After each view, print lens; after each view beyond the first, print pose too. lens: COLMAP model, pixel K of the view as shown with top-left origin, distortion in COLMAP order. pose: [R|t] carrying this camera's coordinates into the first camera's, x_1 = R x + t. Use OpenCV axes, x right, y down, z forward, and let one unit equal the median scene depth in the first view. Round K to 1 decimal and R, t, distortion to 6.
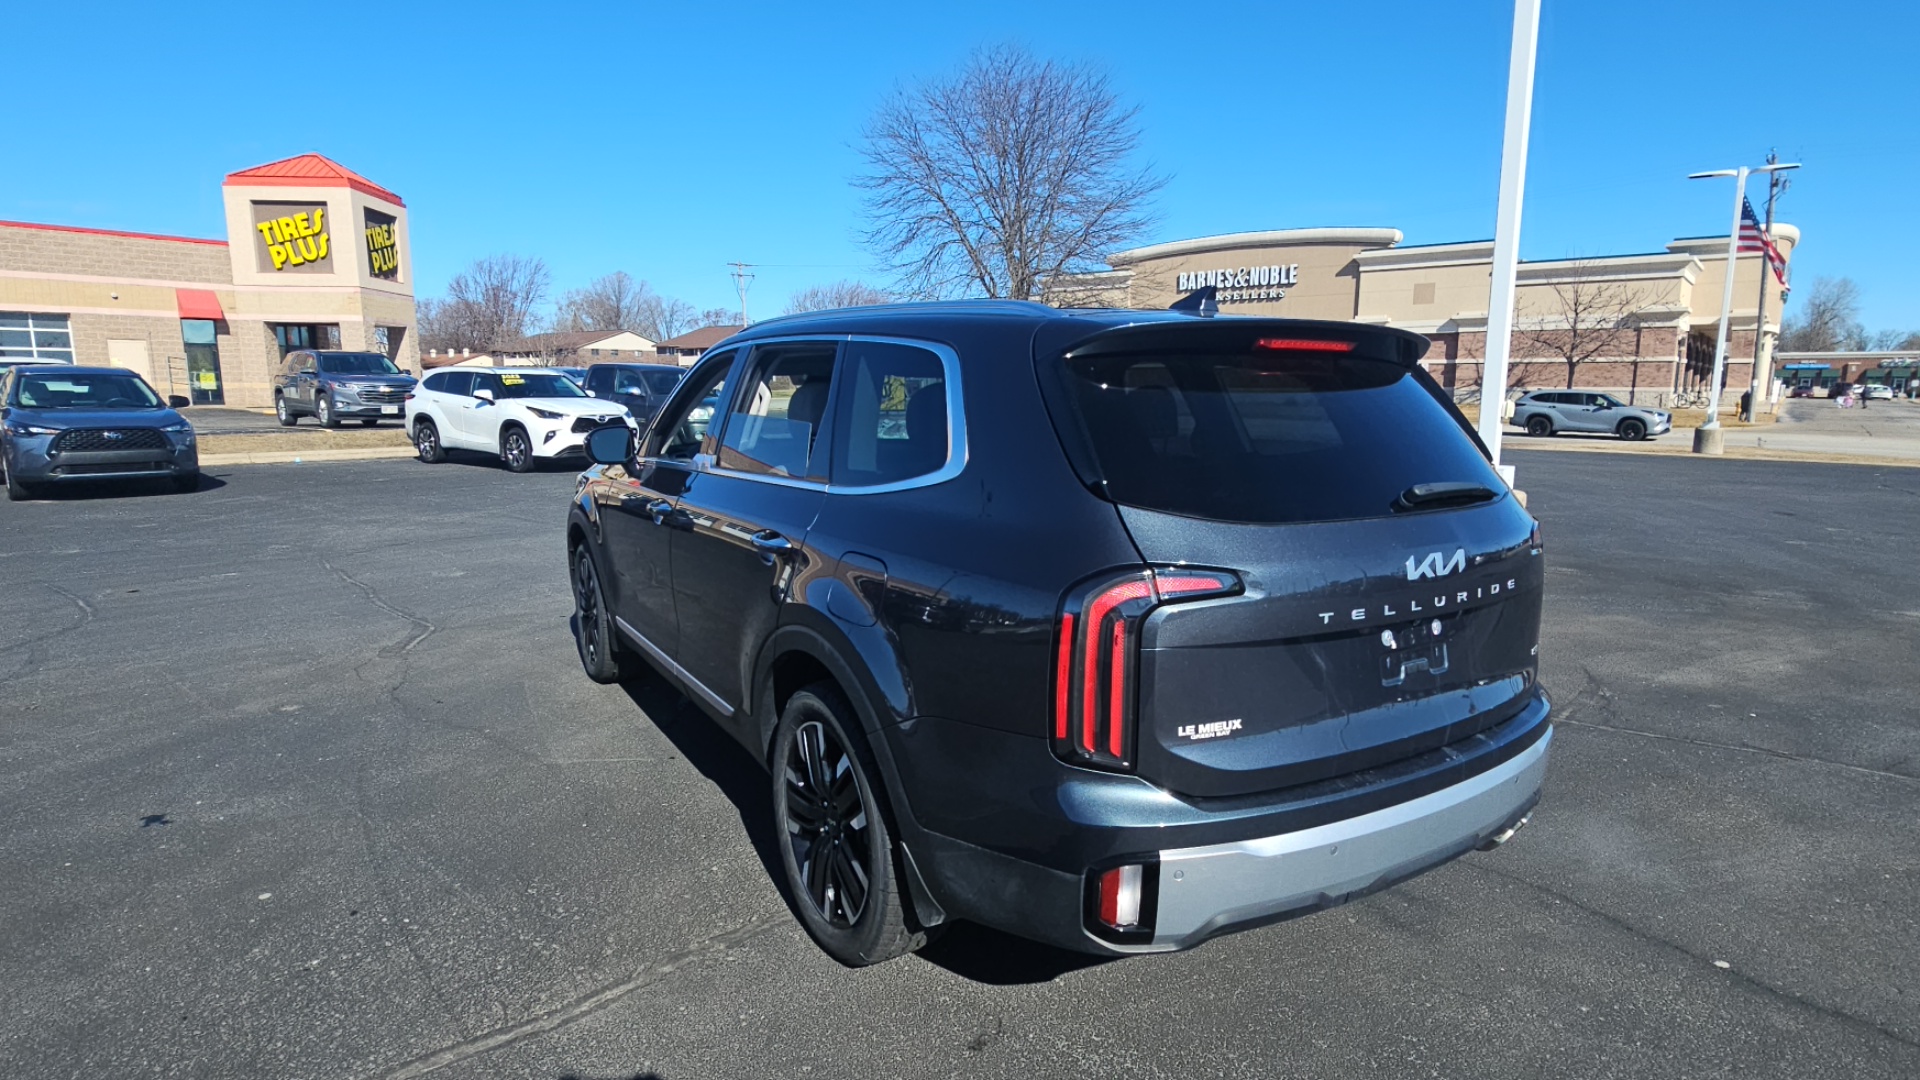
lens RADIAL K [[986.6, 0, 982.4], [0, 986.6, 550.0], [0, 0, 1]] dist [0.001676, -0.001943]
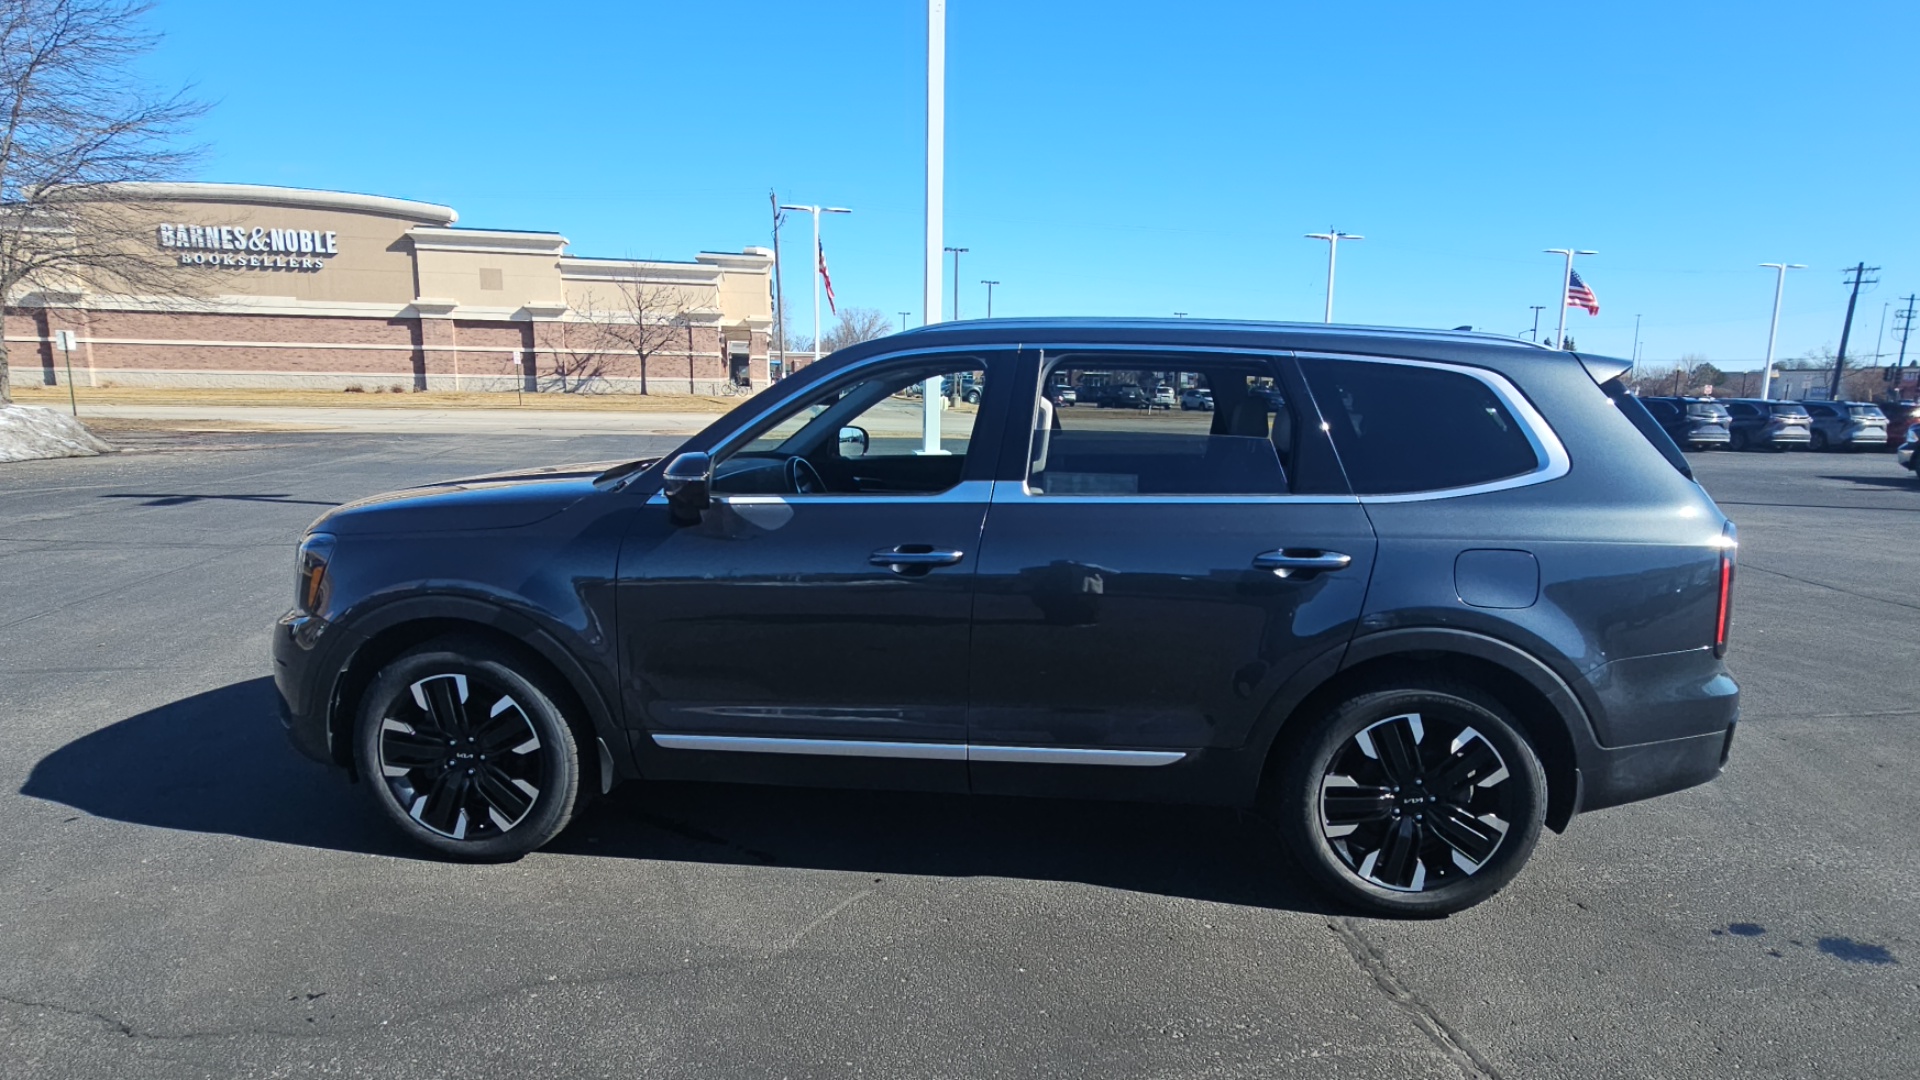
lens RADIAL K [[986.6, 0, 982.4], [0, 986.6, 550.0], [0, 0, 1]] dist [0.001676, -0.001943]
pose [[0.607164, -0.126595, 0.784427, -0.089575], [0.116899, 0.990716, 0.069405, -0.009229], [-0.785930, 0.049559, 0.616326, 0.049481]]
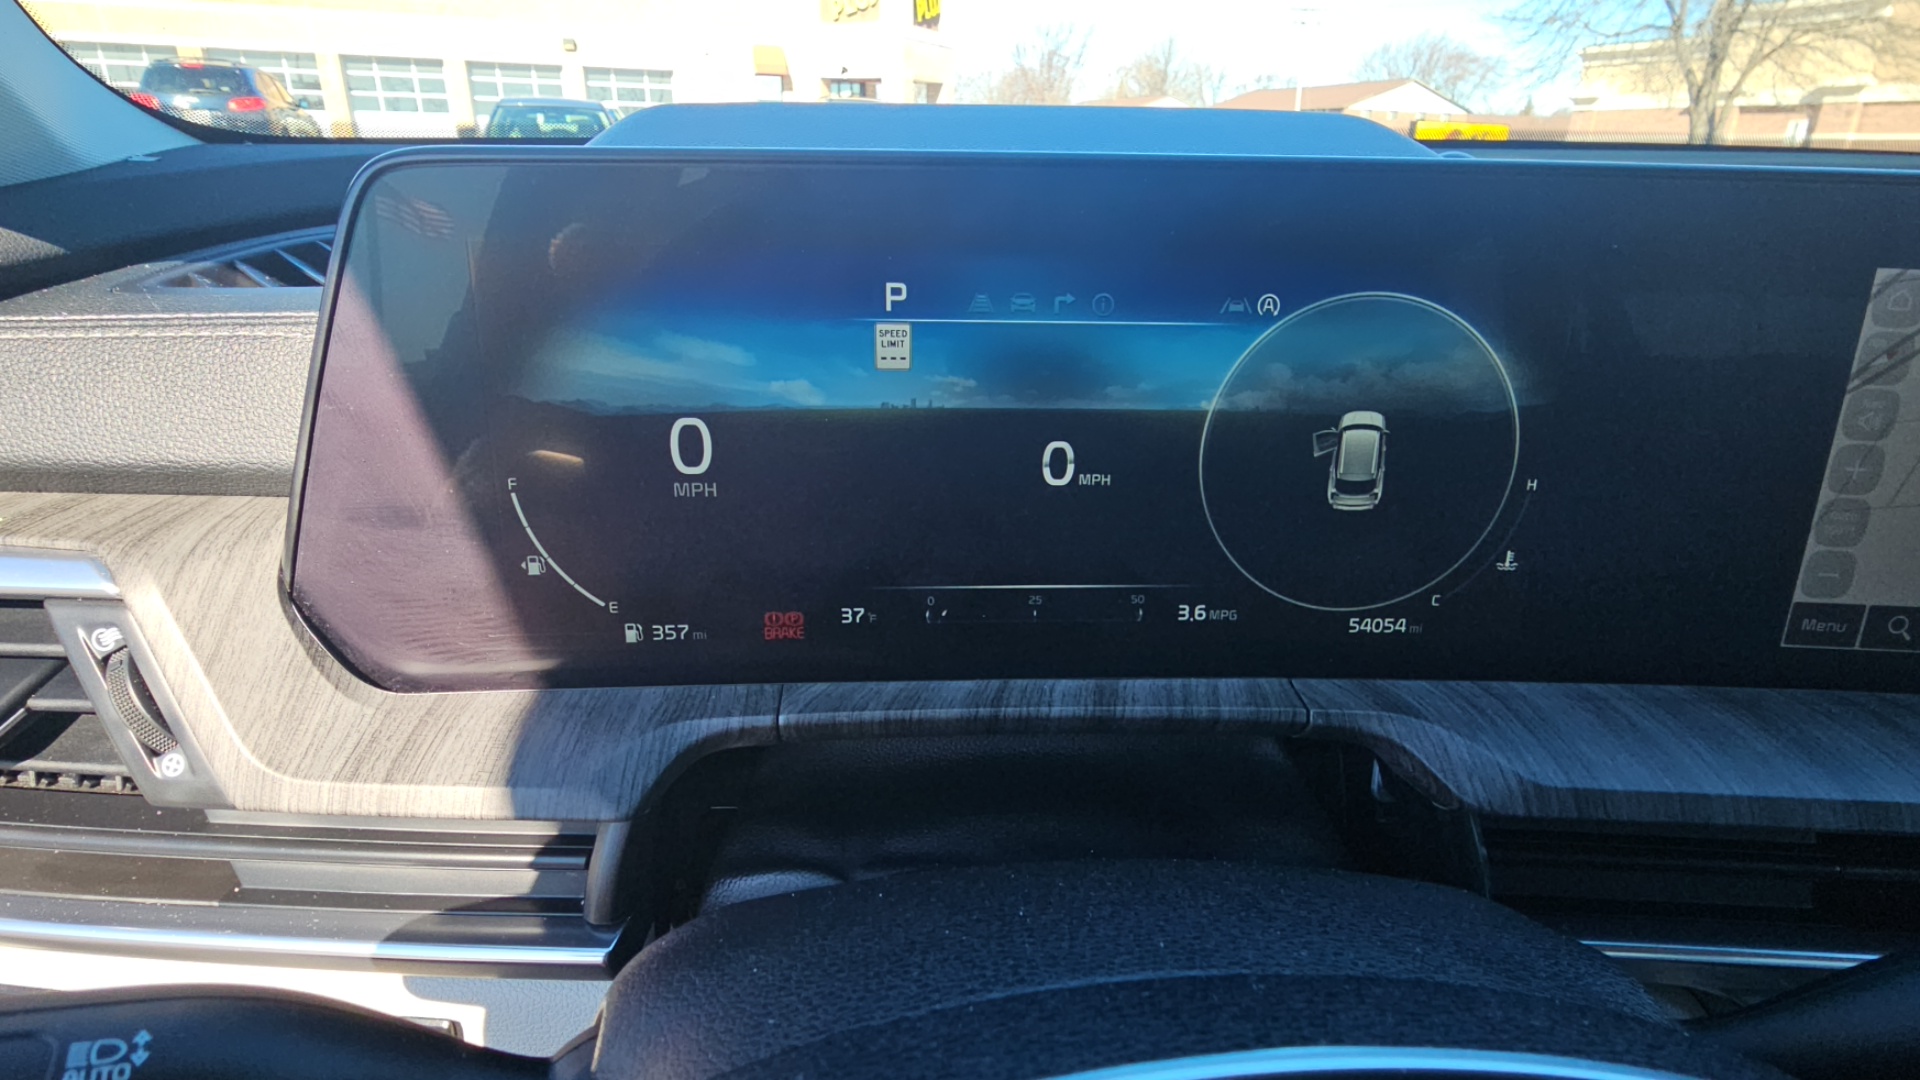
lens RADIAL K [[992.7, 0, 981.7], [0, 992.7, 545.6], [0, 0, 1]] dist [-0.000232, -0.001260]
pose [[0.871411, 0.195592, -0.449874, -0.028008], [-0.100786, 0.968894, 0.226022, -0.011376], [0.480089, -0.151617, 0.864018, 0.117473]]
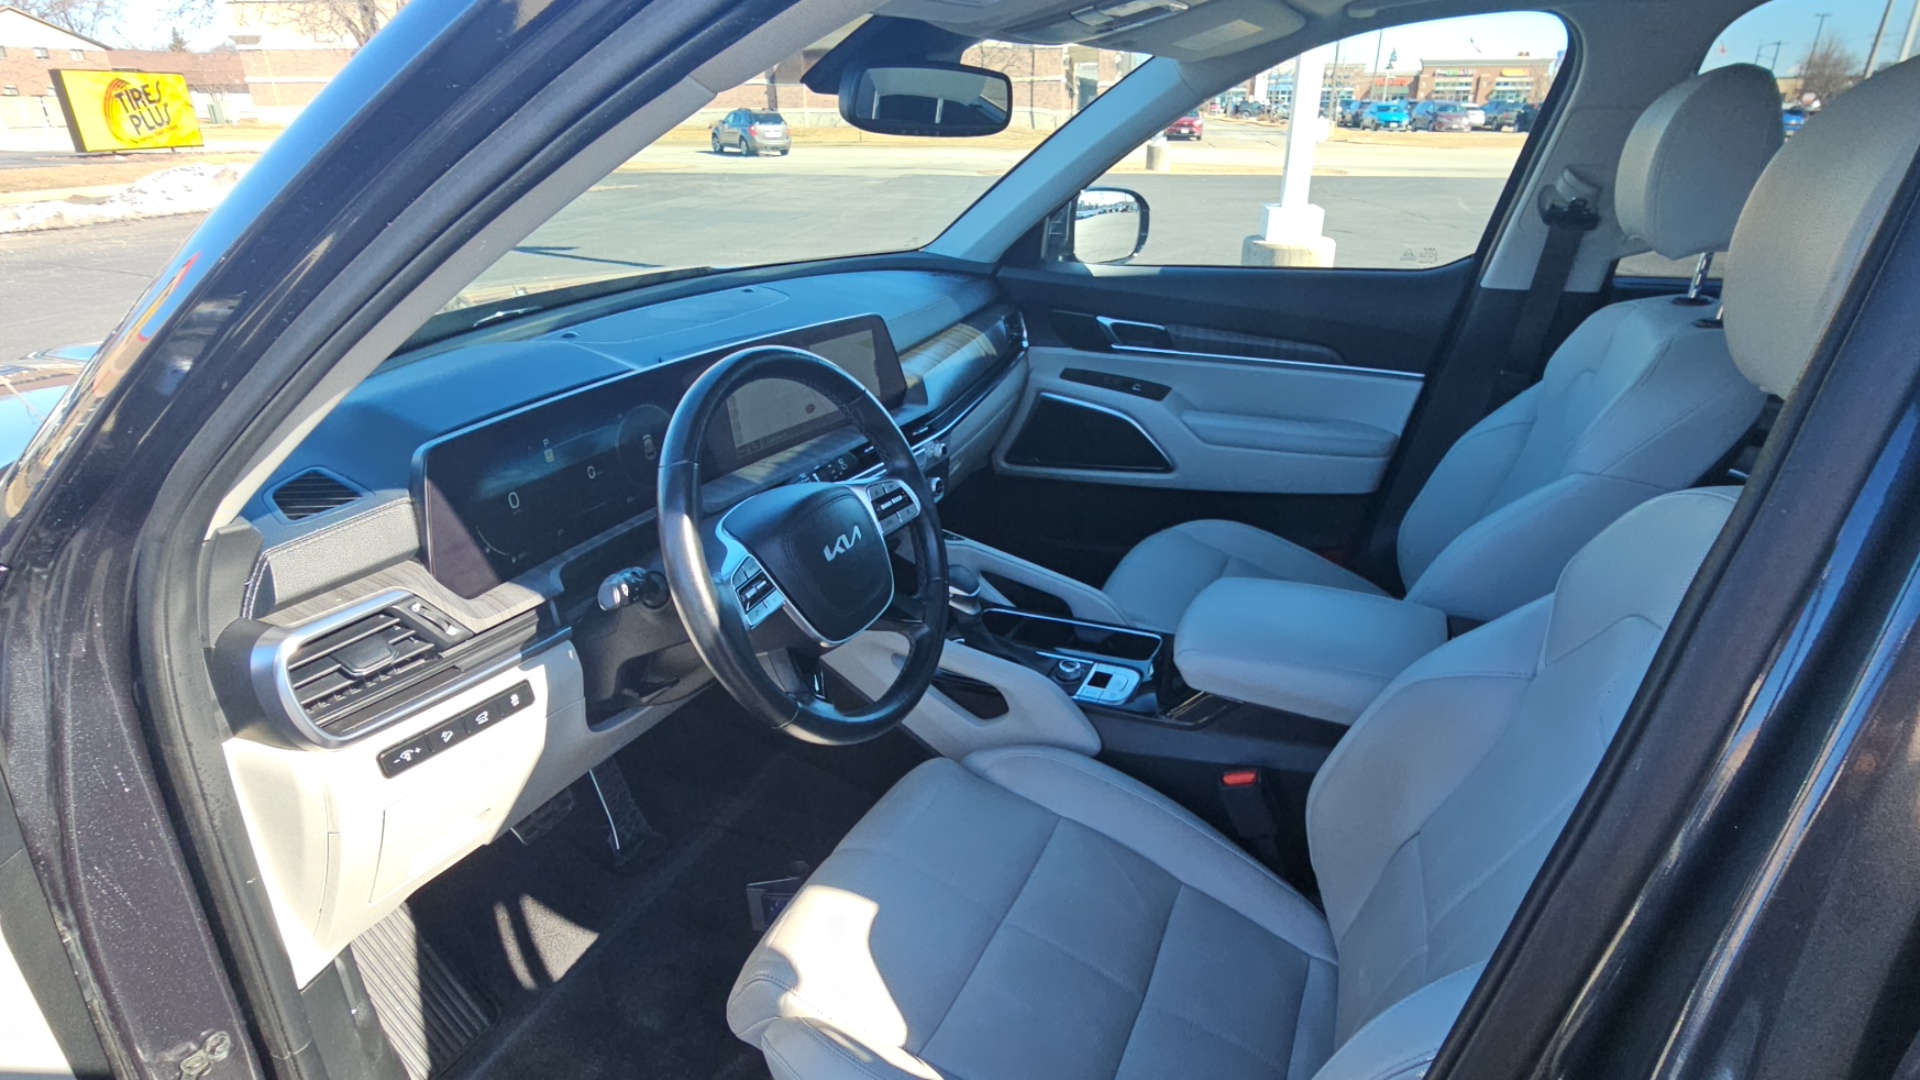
lens RADIAL K [[995.2, 0, 975.7], [0, 995.2, 546.4], [0, 0, 1]] dist [0.005324, -0.000032]
pose [[0.839260, -0.224222, 0.495346, -0.036434], [0.095408, 0.957607, 0.271819, -0.014985], [-0.535295, -0.180867, 0.825074, 0.094665]]
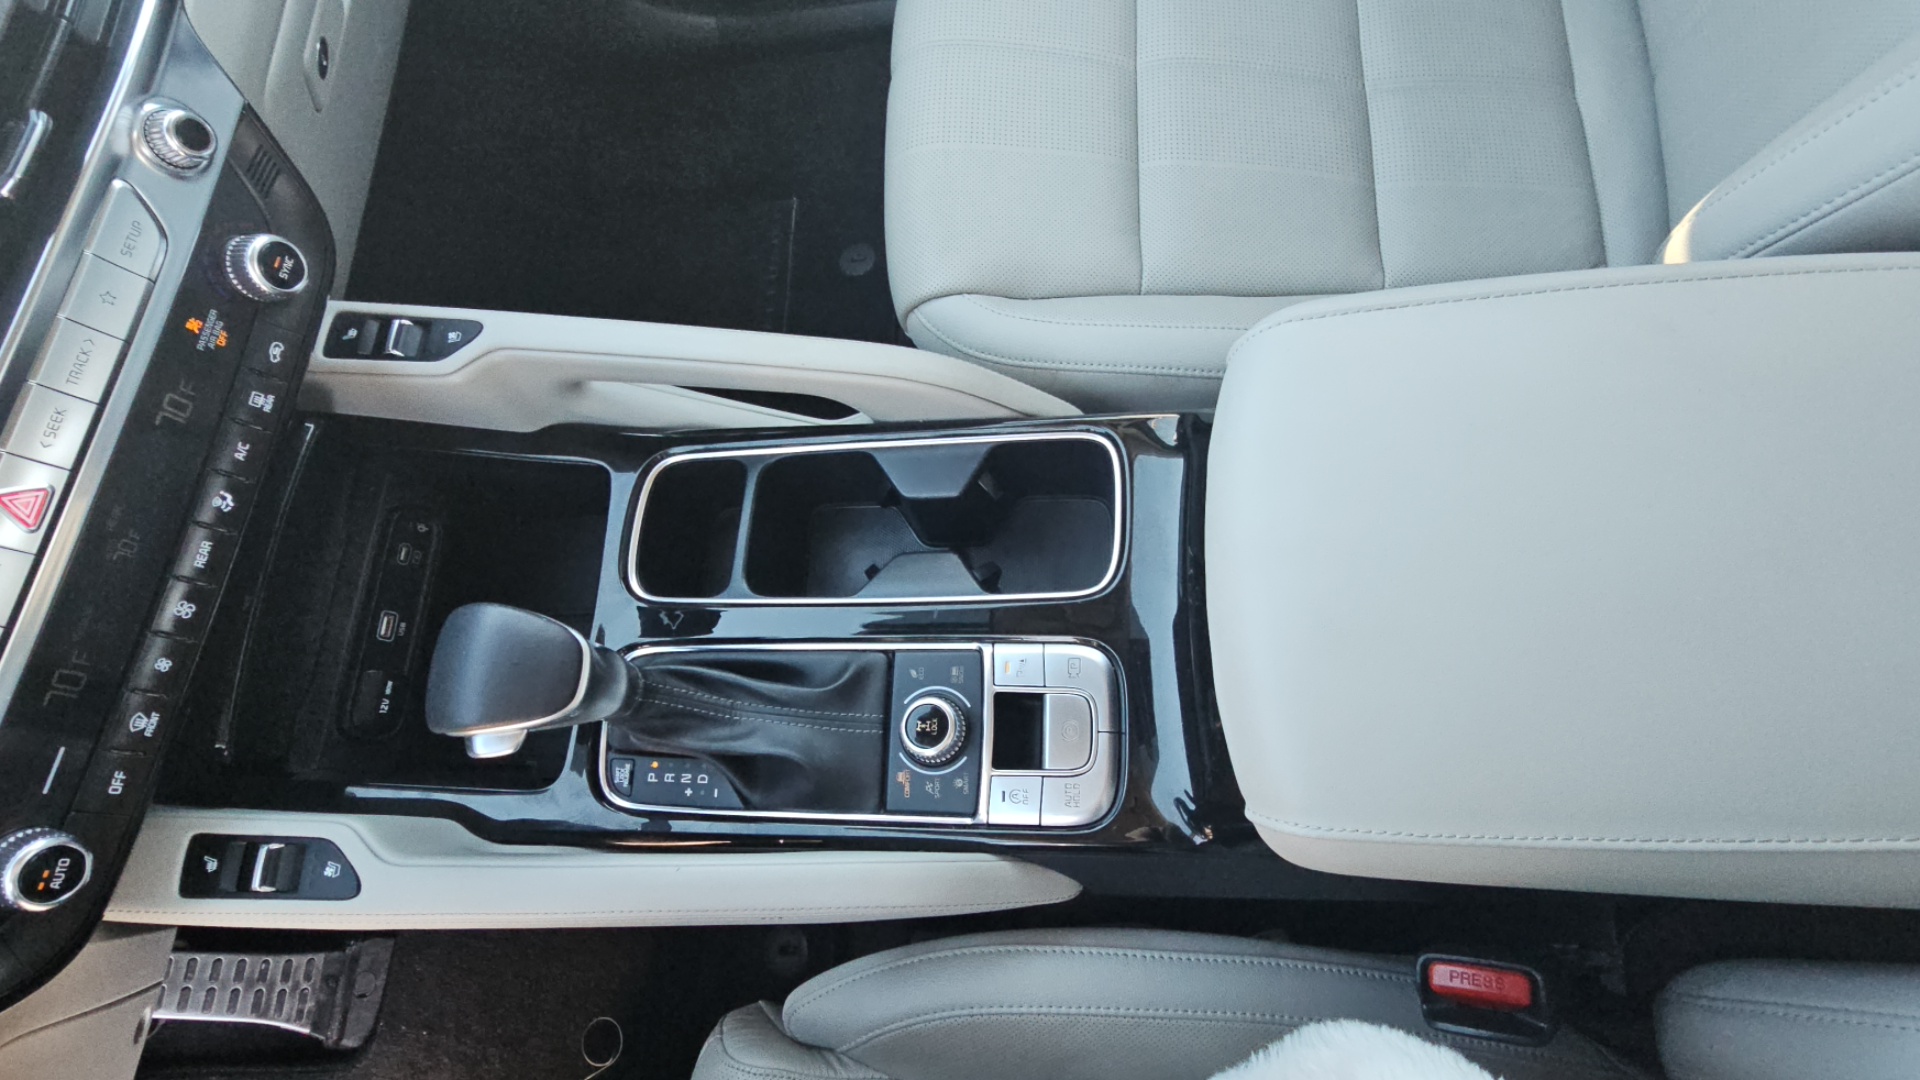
lens RADIAL K [[986.6, 0, 982.4], [0, 986.6, 550.0], [0, 0, 1]] dist [0.001676, -0.001943]
pose [[0.573423, -0.807896, 0.135977, -0.016245], [0.322620, 0.375244, 0.868970, -0.012778], [-0.753062, -0.454419, 0.475817, 0.116020]]
